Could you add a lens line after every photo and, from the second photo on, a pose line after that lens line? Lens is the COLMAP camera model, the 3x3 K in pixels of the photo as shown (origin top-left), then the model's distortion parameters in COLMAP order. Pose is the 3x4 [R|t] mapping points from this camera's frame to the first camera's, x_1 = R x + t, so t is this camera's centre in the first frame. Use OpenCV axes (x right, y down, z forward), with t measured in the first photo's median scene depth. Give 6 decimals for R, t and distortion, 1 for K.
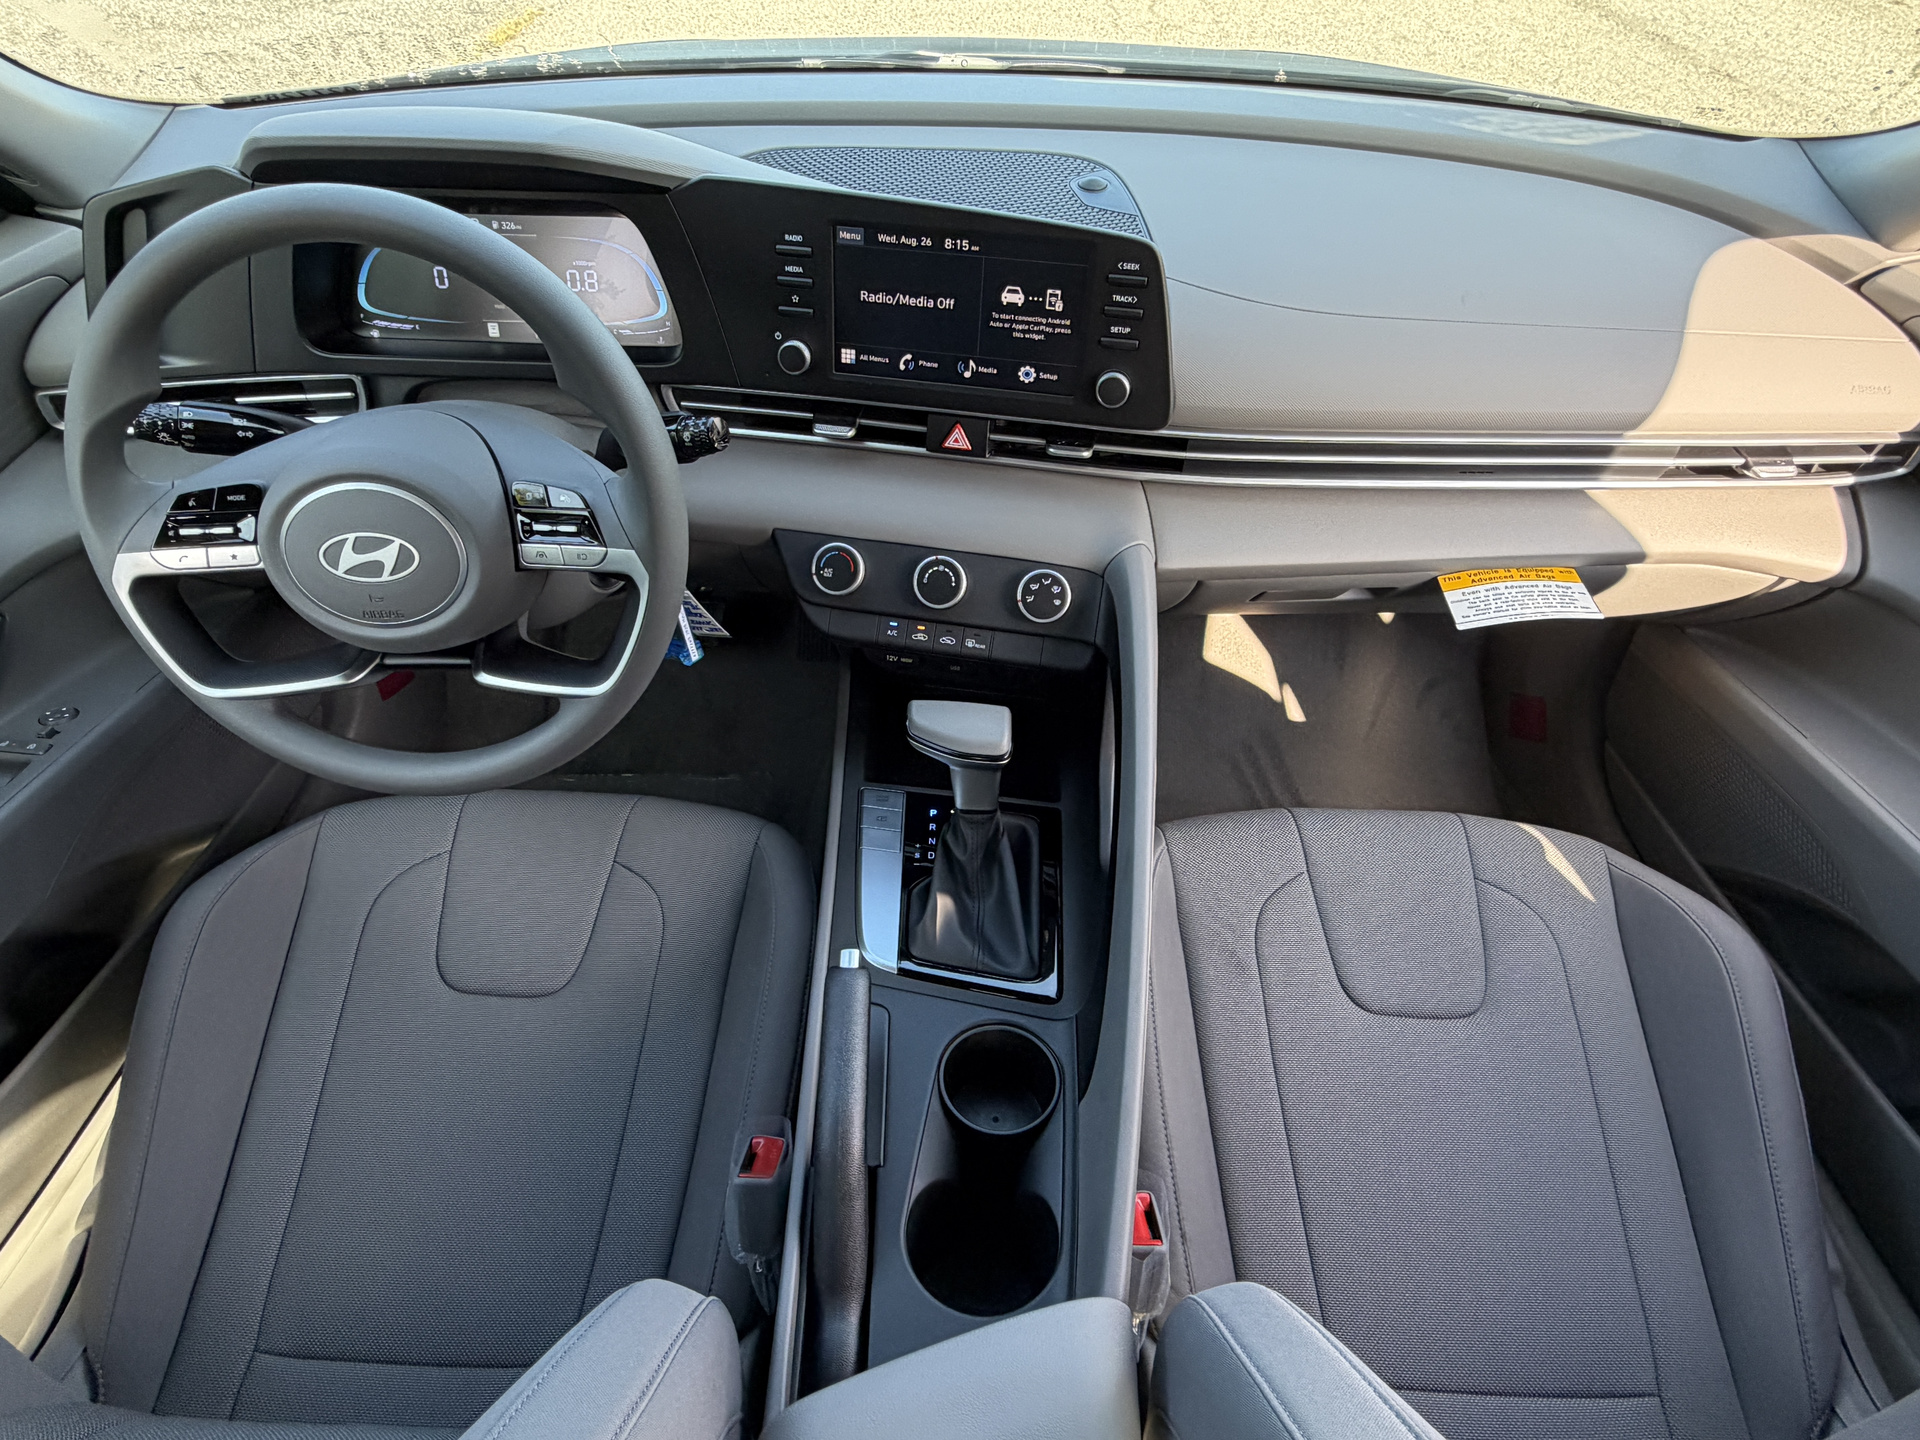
lens RADIAL K [[1097.9, 0, 933.2], [0, 1097.9, 723.9], [0, 0, 1]] dist [0.000923, -0.000068]
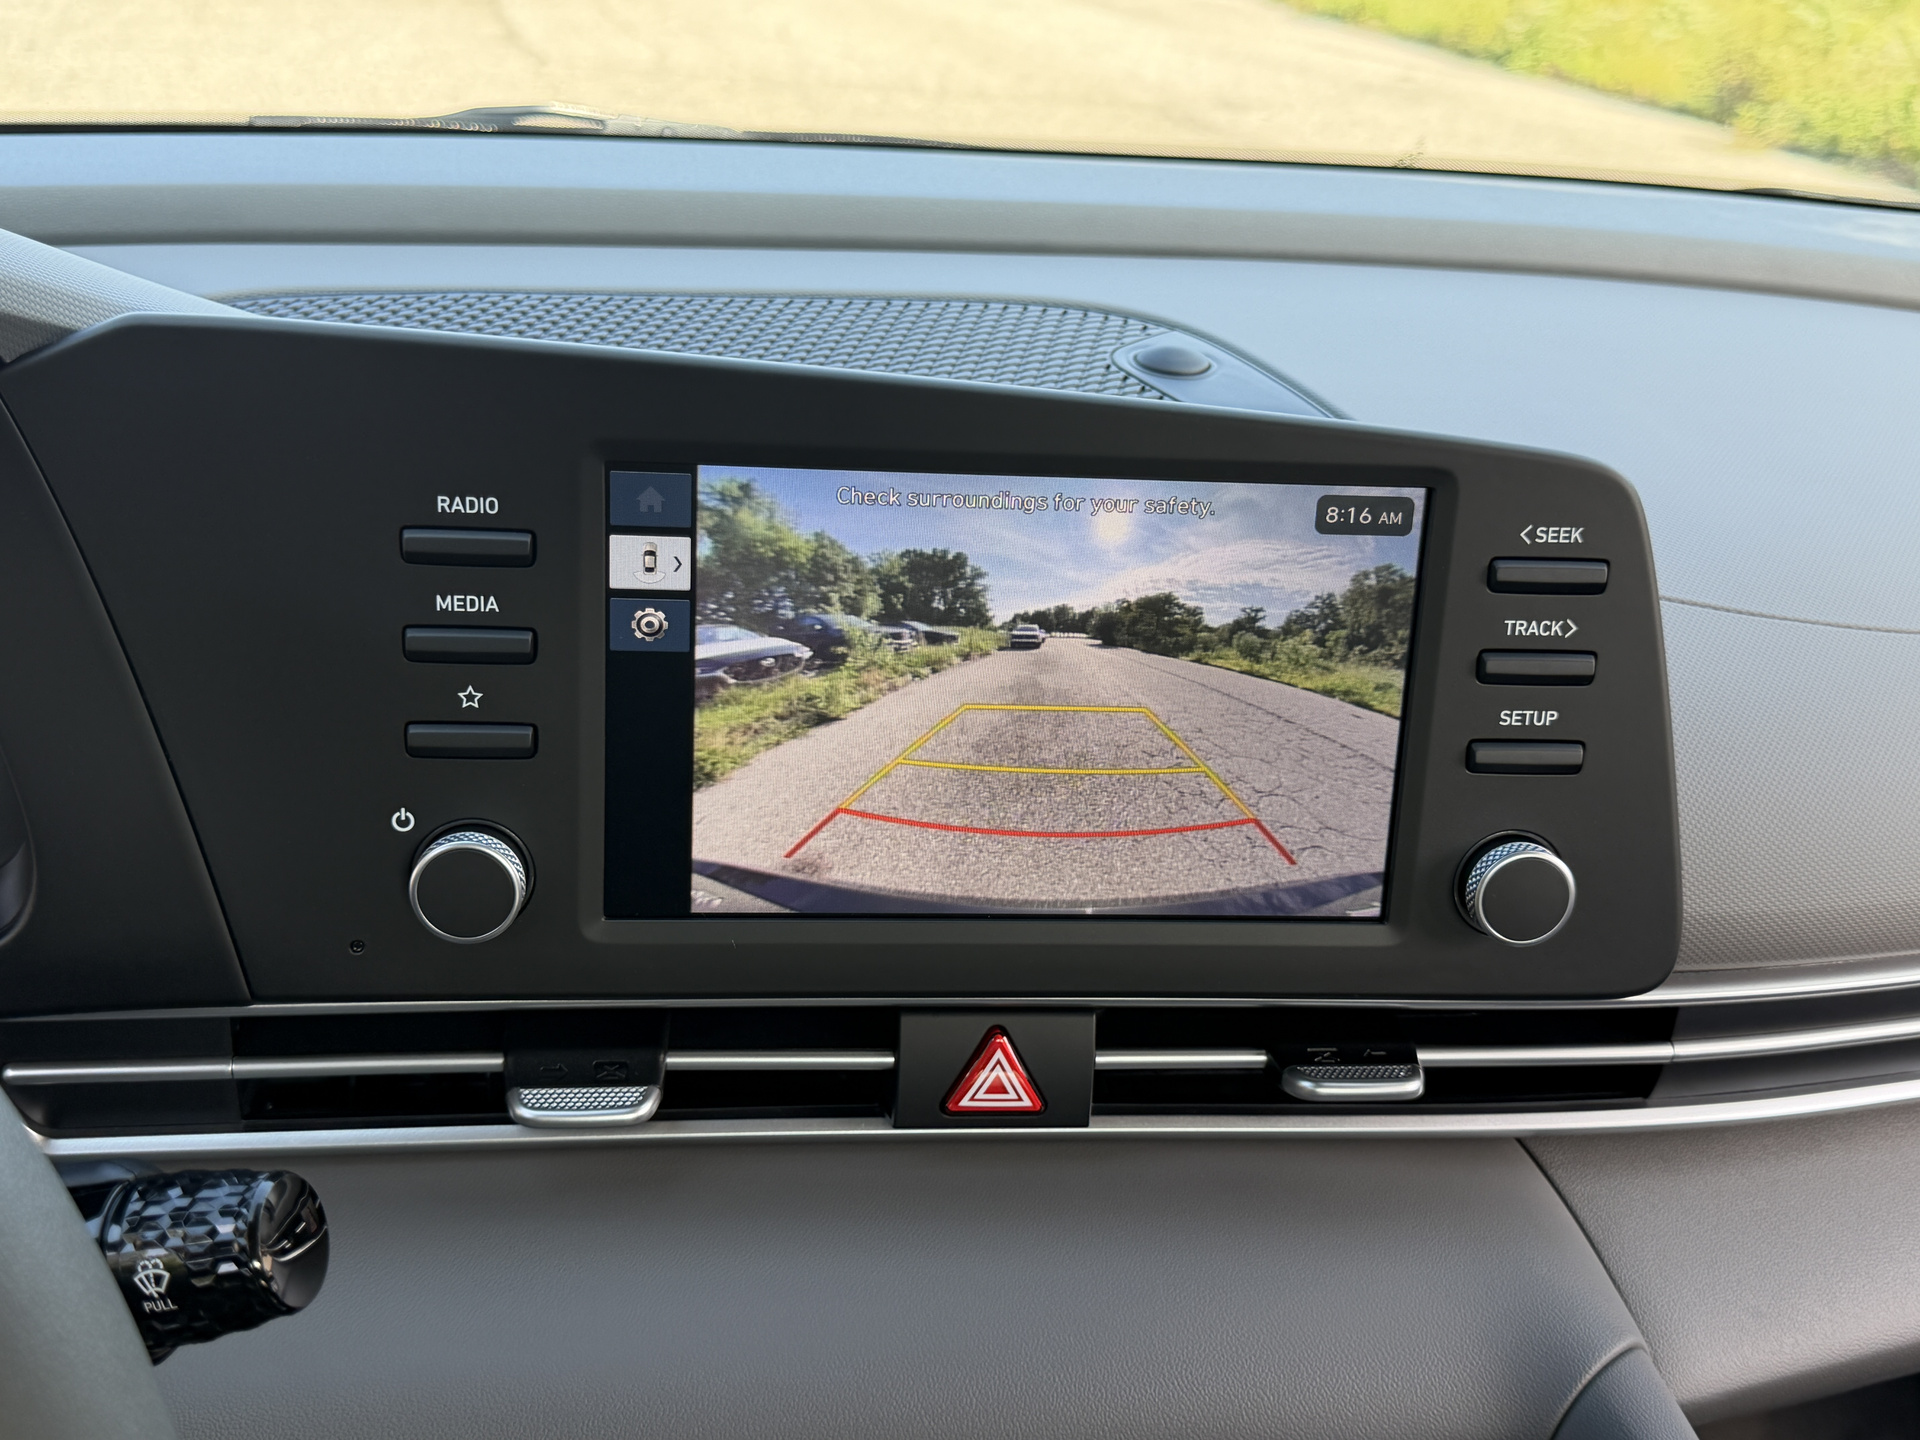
lens RADIAL K [[2094.2, 0, 975.8], [0, 2094.2, 730.0], [0, 0, 1]] dist [0.201870, -0.575907]
pose [[0.947849, -0.073751, 0.310070, -0.168460], [0.171486, 0.938047, -0.301098, -0.180522], [-0.268654, 0.338568, 0.901774, 0.444364]]
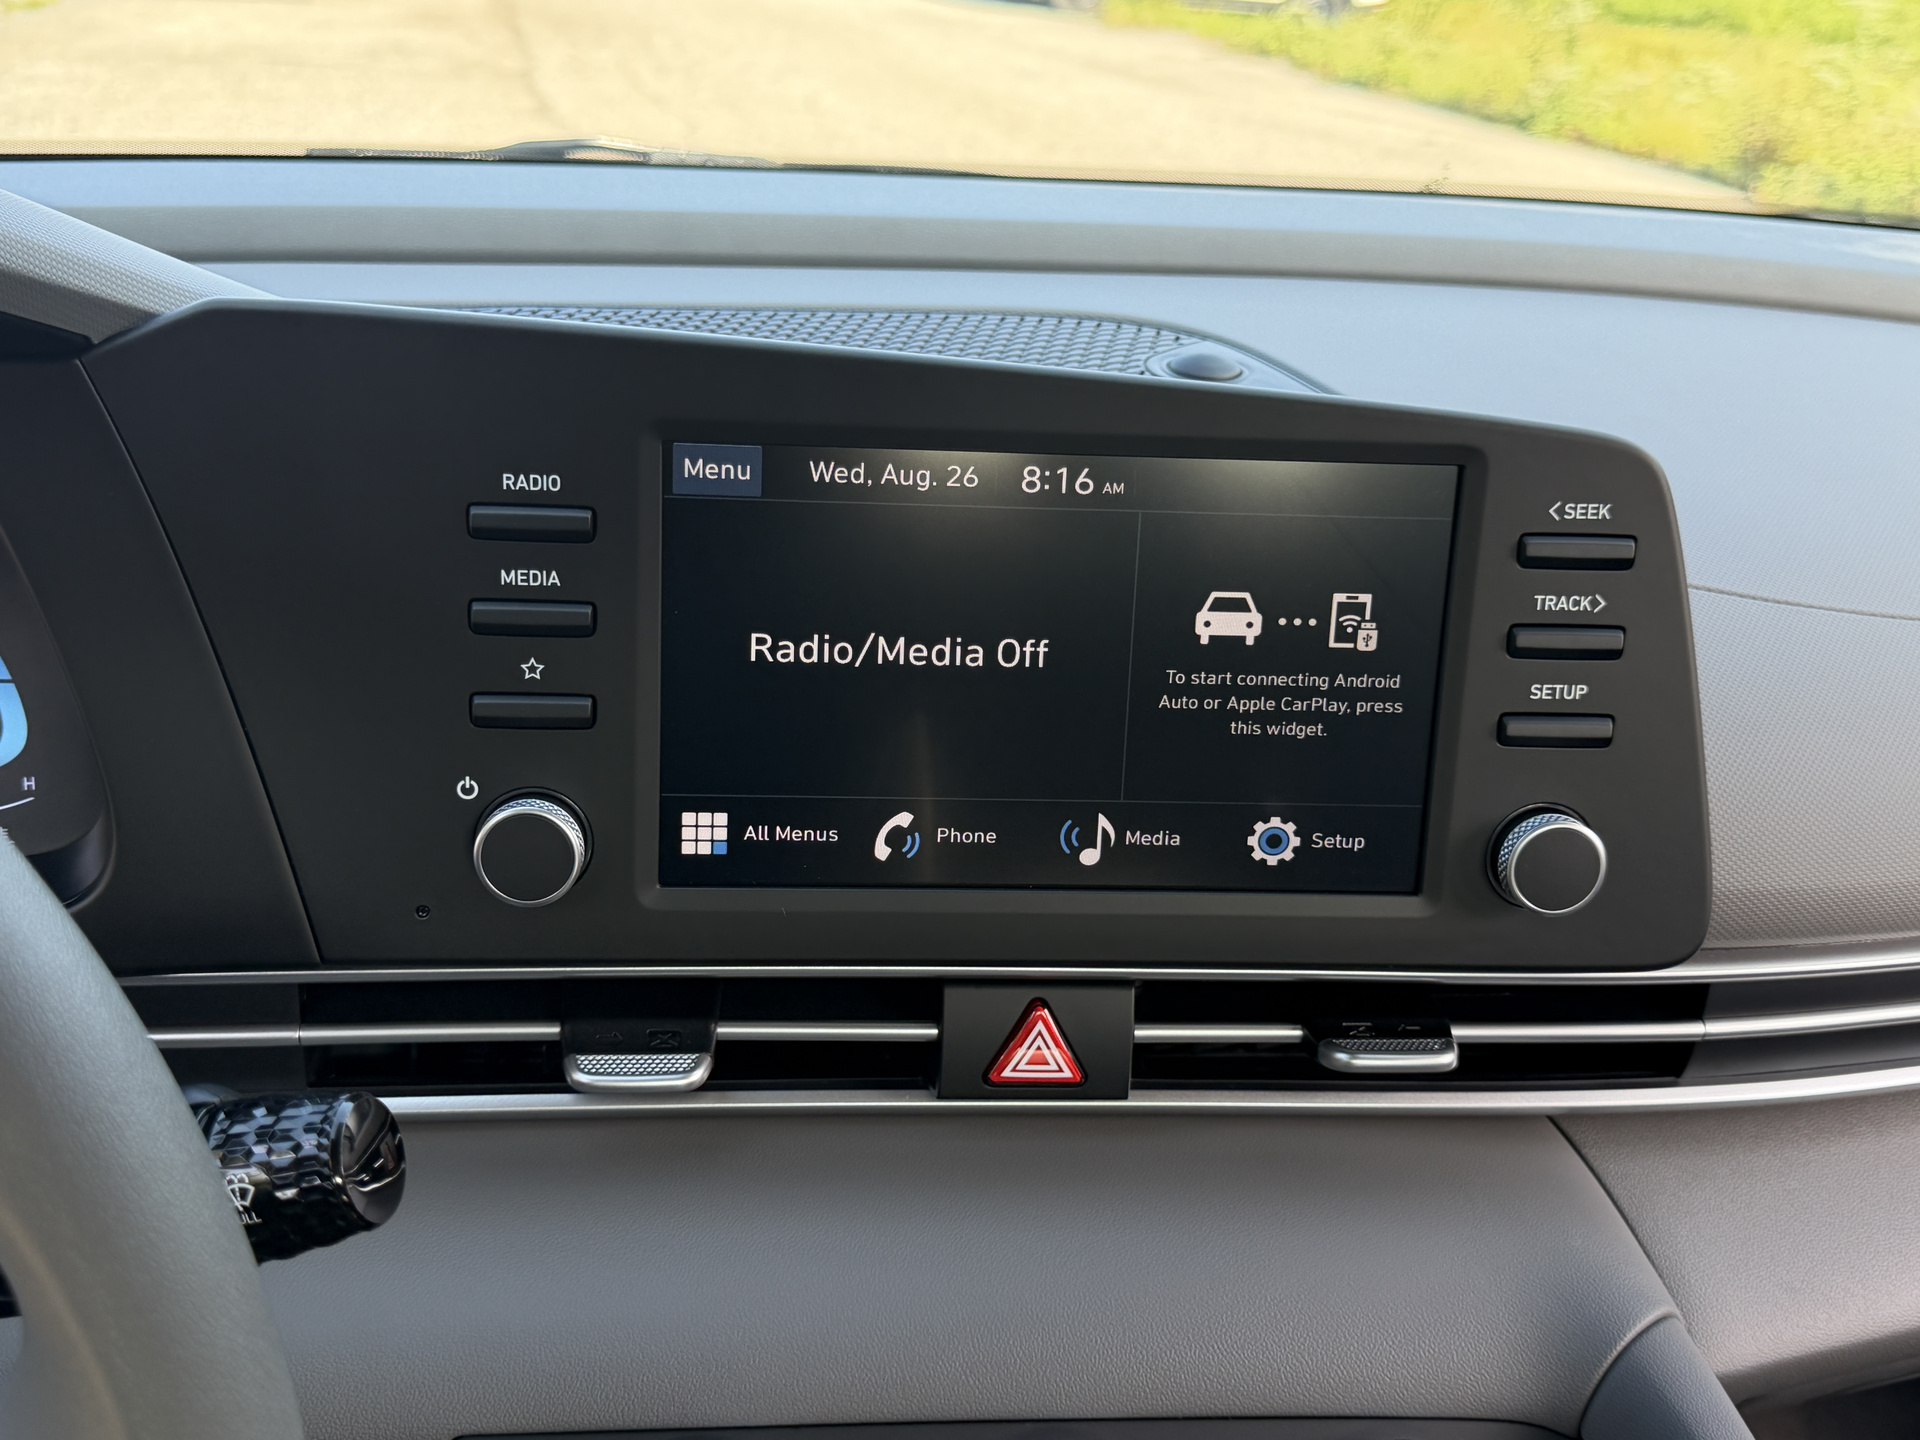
lens RADIAL K [[2093.2, 0, 955.6], [0, 2093.2, 737.3], [0, 0, 1]] dist [0.196655, -0.559956]
pose [[0.954249, -0.067195, 0.291366, -0.180110], [0.166202, 0.929225, -0.330028, -0.152273], [-0.248568, 0.363355, 0.897879, 0.439078]]
